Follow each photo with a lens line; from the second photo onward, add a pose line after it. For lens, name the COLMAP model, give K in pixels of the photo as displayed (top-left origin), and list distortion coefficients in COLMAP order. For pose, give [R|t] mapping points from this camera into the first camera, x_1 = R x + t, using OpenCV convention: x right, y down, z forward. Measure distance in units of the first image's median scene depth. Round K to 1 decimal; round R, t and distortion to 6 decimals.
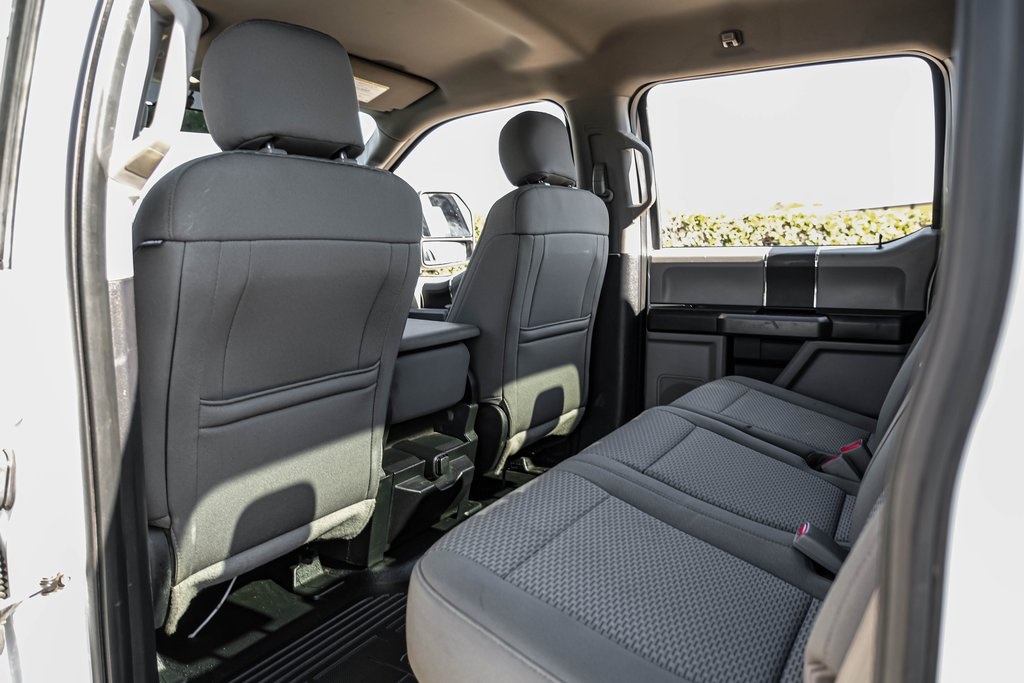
lens RADIAL K [[731.4, 0, 513.6], [0, 731.4, 328.0], [0, 0, 1]] dist [-0.022957, -0.003583]
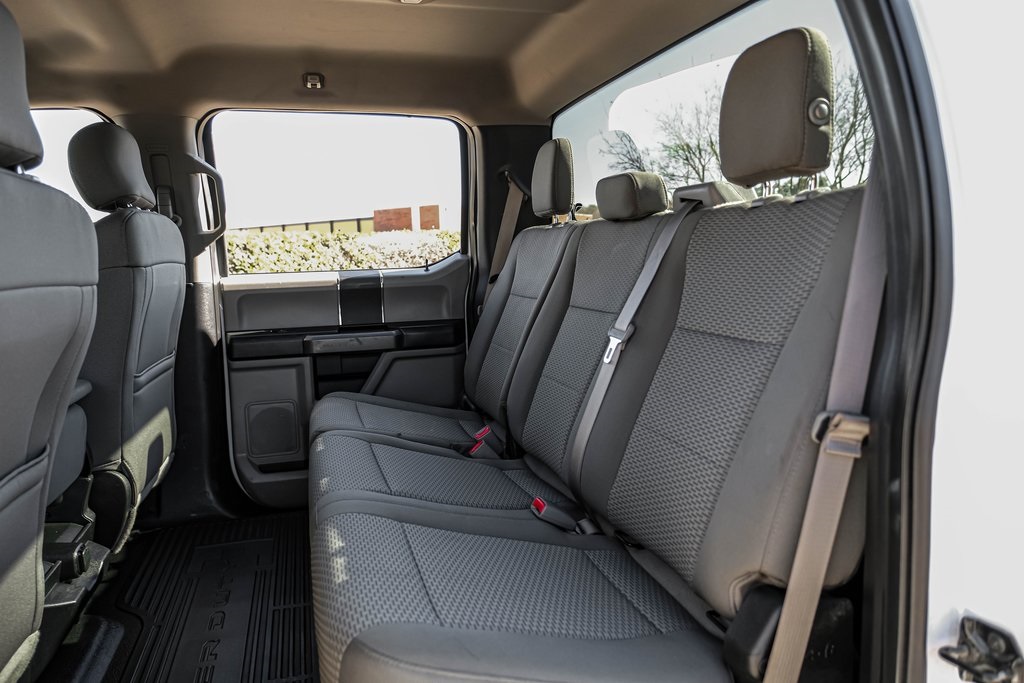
lens RADIAL K [[681.7, 0, 510.0], [0, 681.7, 314.6], [0, 0, 1]] dist [-0.014398, 0.000851]
pose [[0.674675, -0.072840, 0.734512, -0.238458], [0.097886, 0.995159, 0.008776, -0.030005], [-0.731595, 0.065977, 0.678539, 0.114080]]
